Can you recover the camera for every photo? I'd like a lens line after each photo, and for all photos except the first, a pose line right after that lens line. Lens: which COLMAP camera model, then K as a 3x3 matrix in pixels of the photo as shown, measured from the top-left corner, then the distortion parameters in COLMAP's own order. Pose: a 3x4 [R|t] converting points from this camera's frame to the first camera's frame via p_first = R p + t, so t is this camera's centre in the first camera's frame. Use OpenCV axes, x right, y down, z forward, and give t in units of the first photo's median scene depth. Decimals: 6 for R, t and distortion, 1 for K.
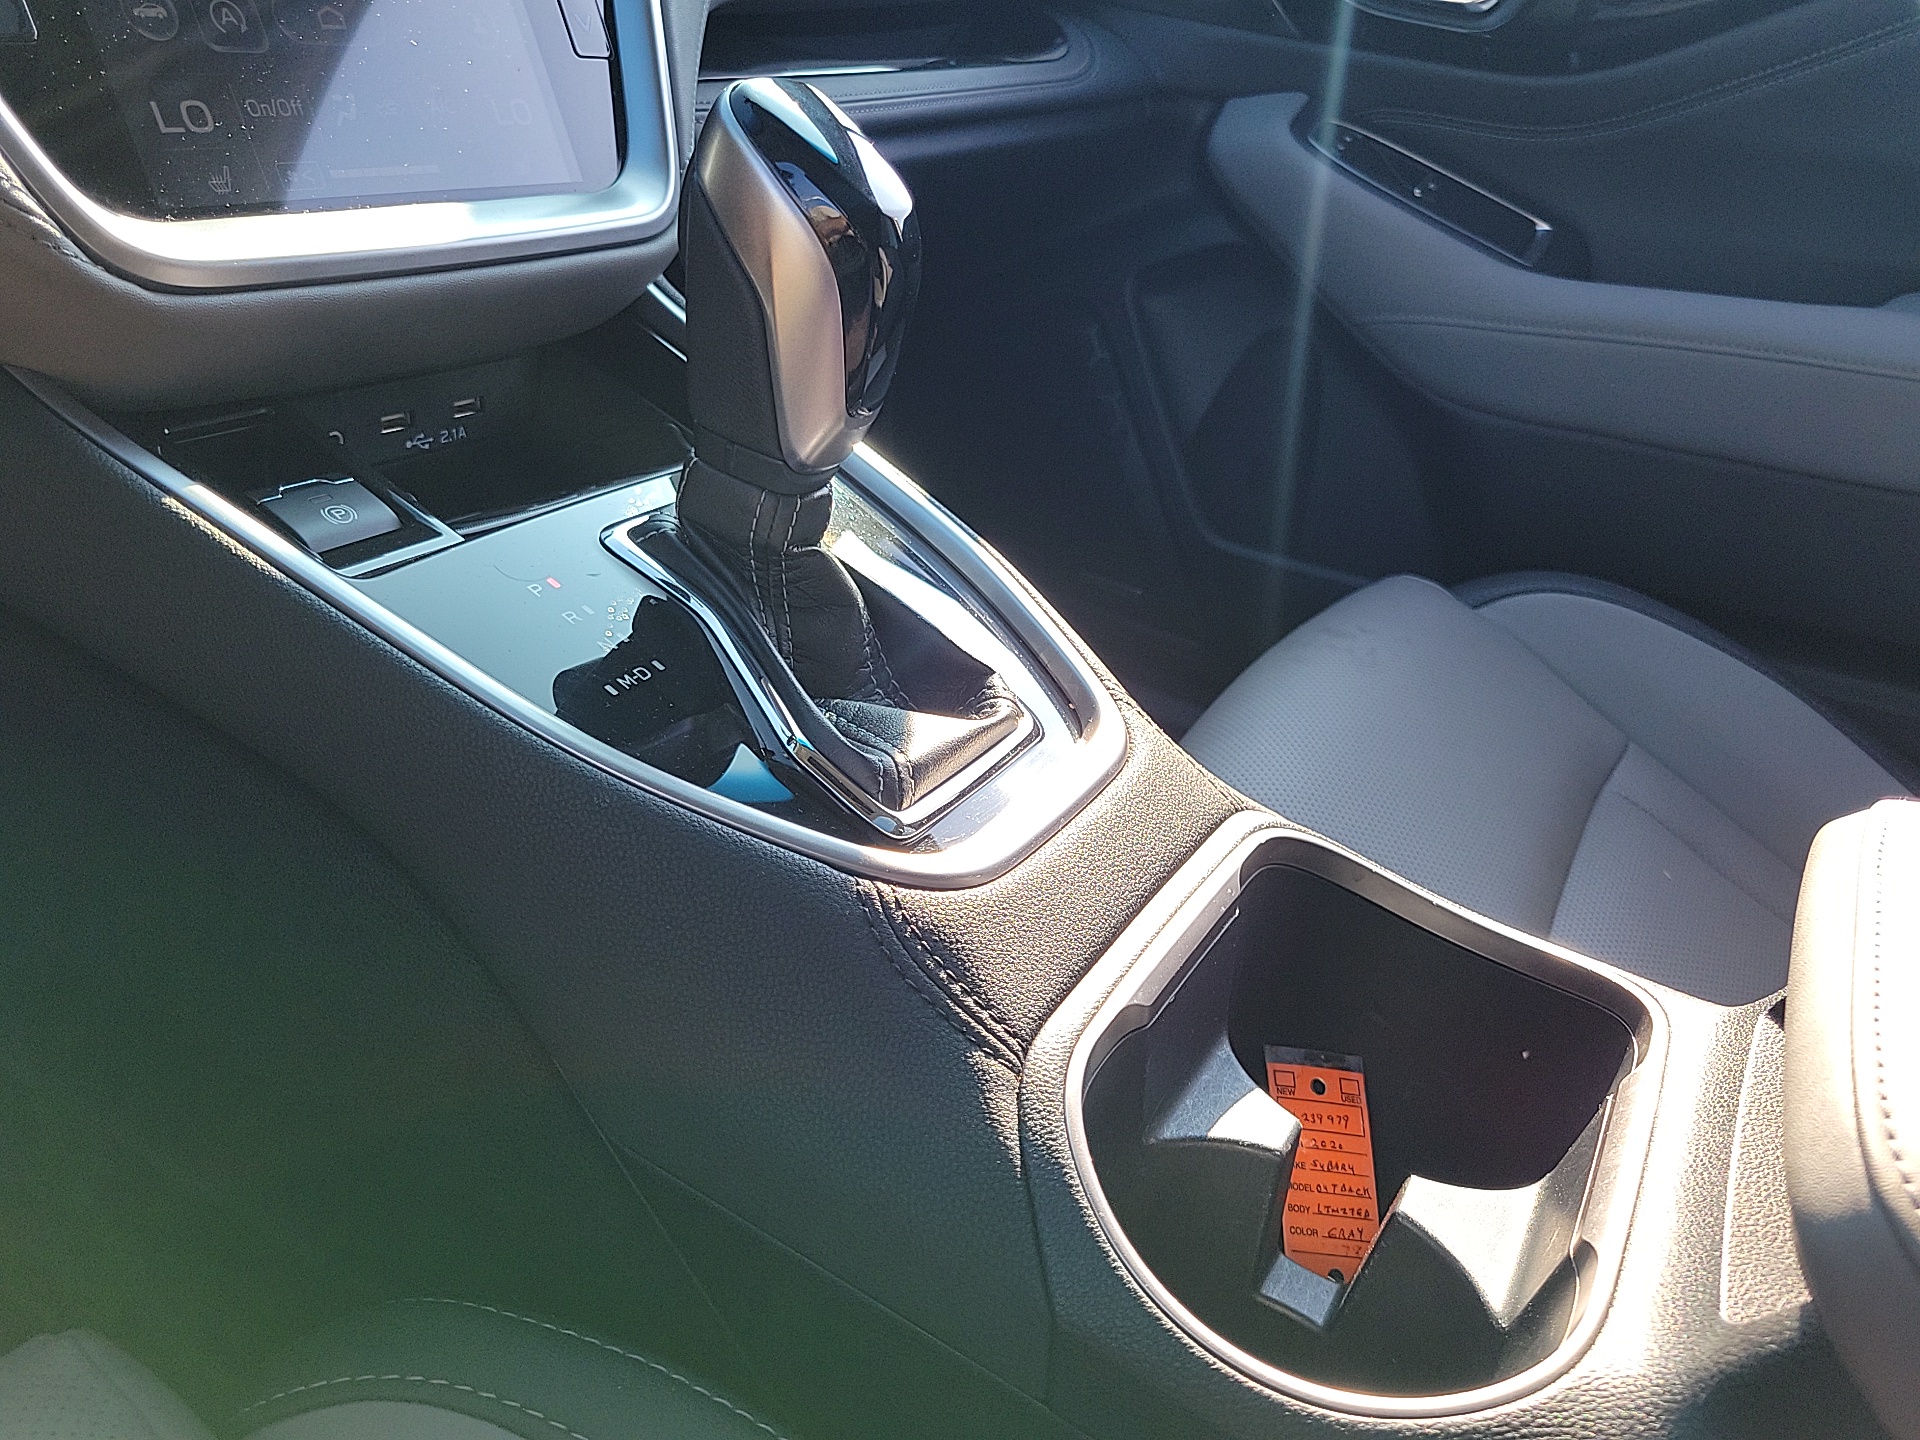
lens RADIAL K [[1484.6, 0, 957.8], [0, 1484.6, 713.9], [0, 0, 1]] dist [0.033245, -0.033295]
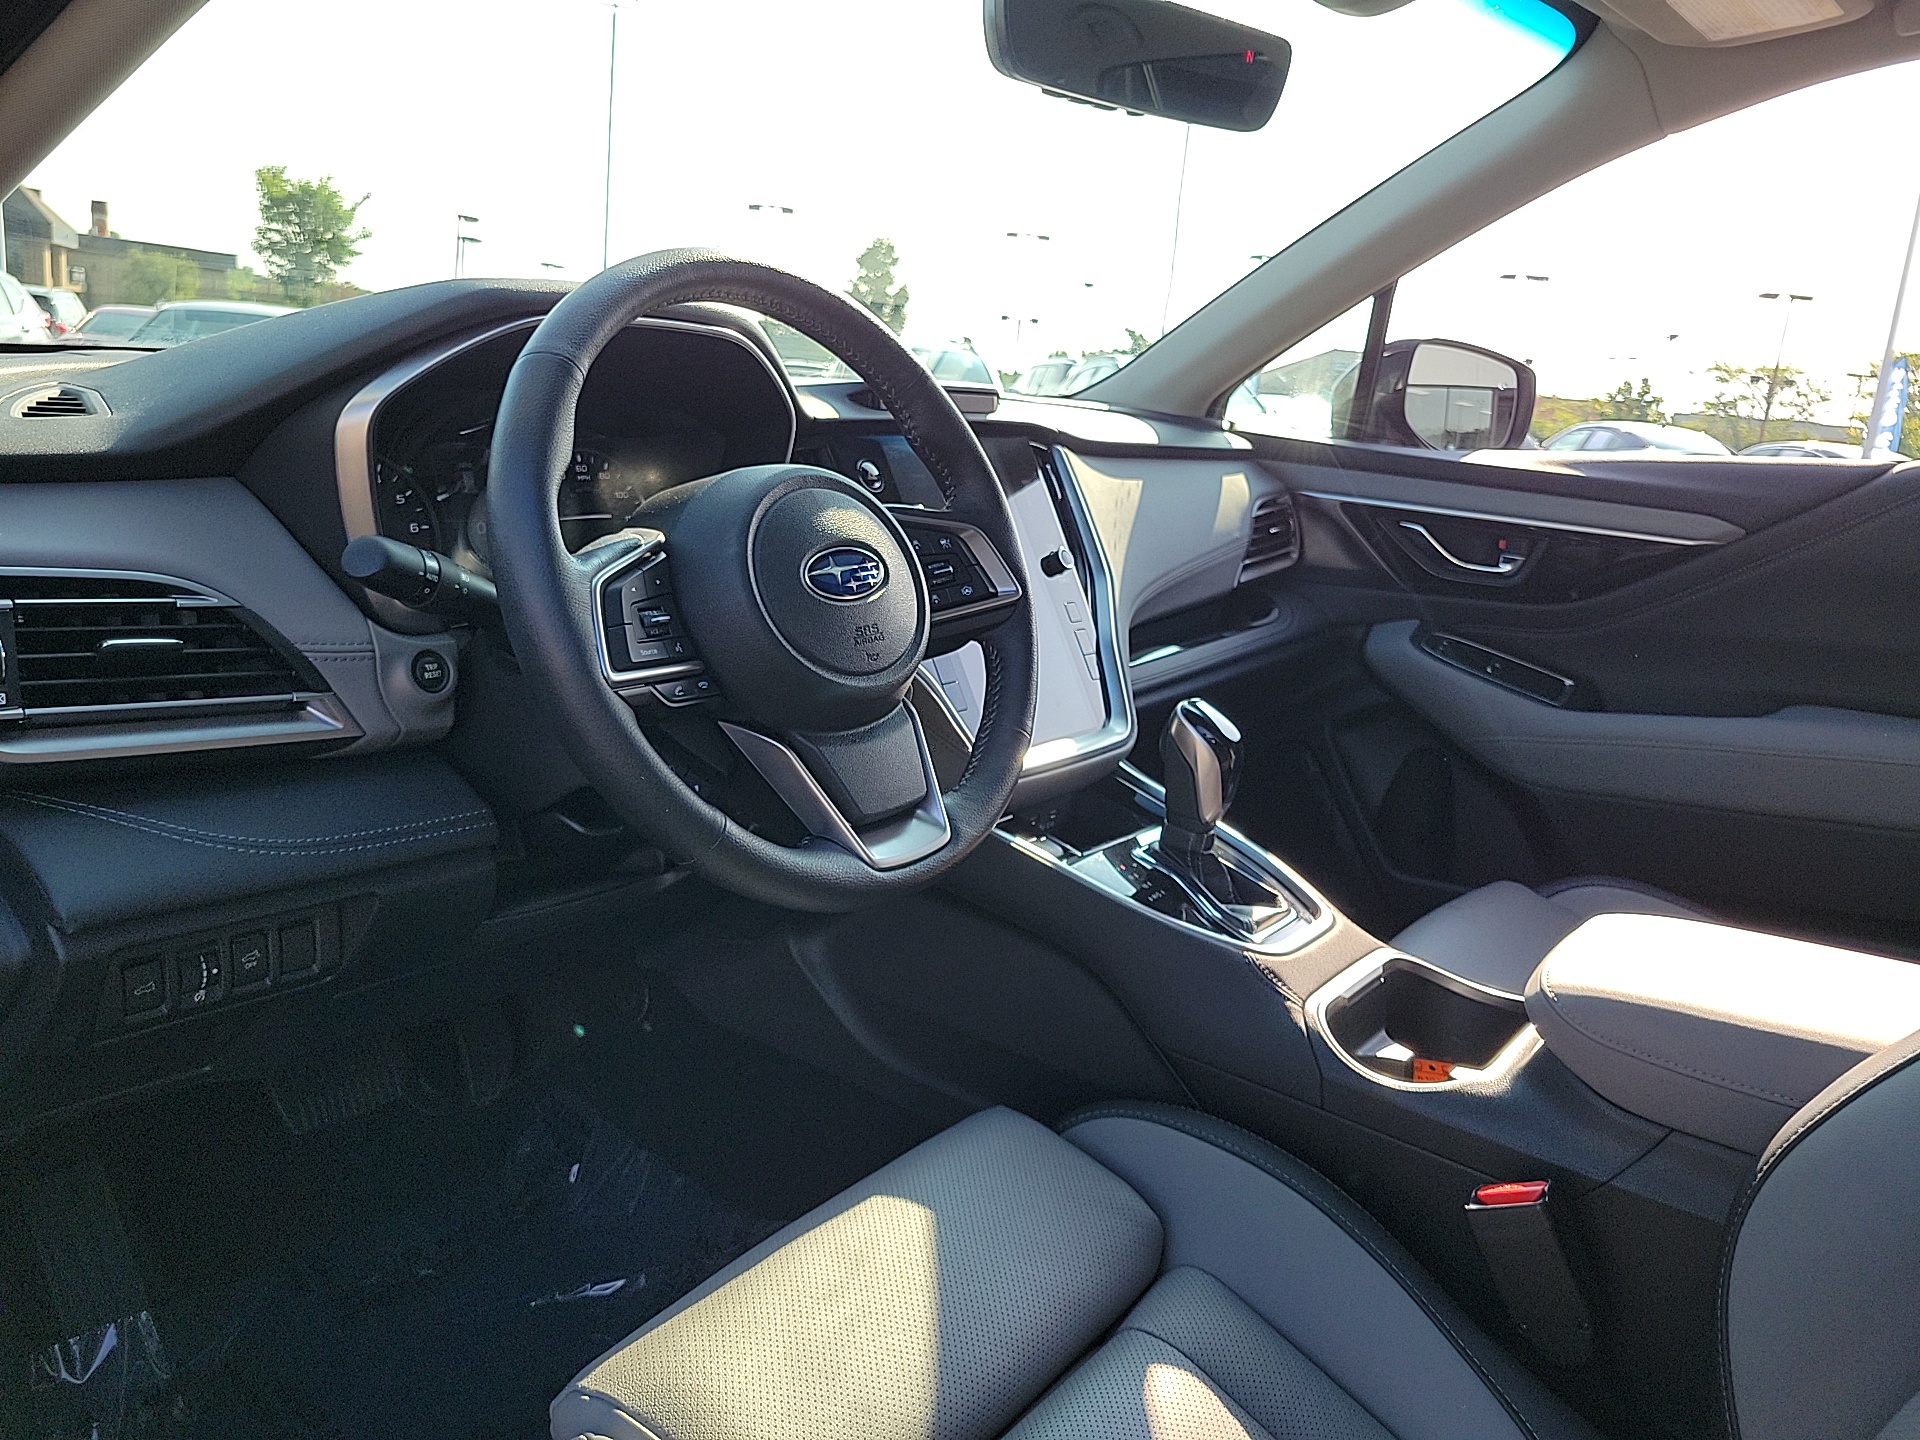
lens RADIAL K [[1484.6, 0, 957.8], [0, 1484.6, 713.9], [0, 0, 1]] dist [0.033245, -0.033295]
pose [[0.987024, -0.070689, -0.144175, -0.147397], [0.028927, 0.961472, -0.273375, 0.395635], [0.157945, 0.265658, 0.951041, -1.834647]]
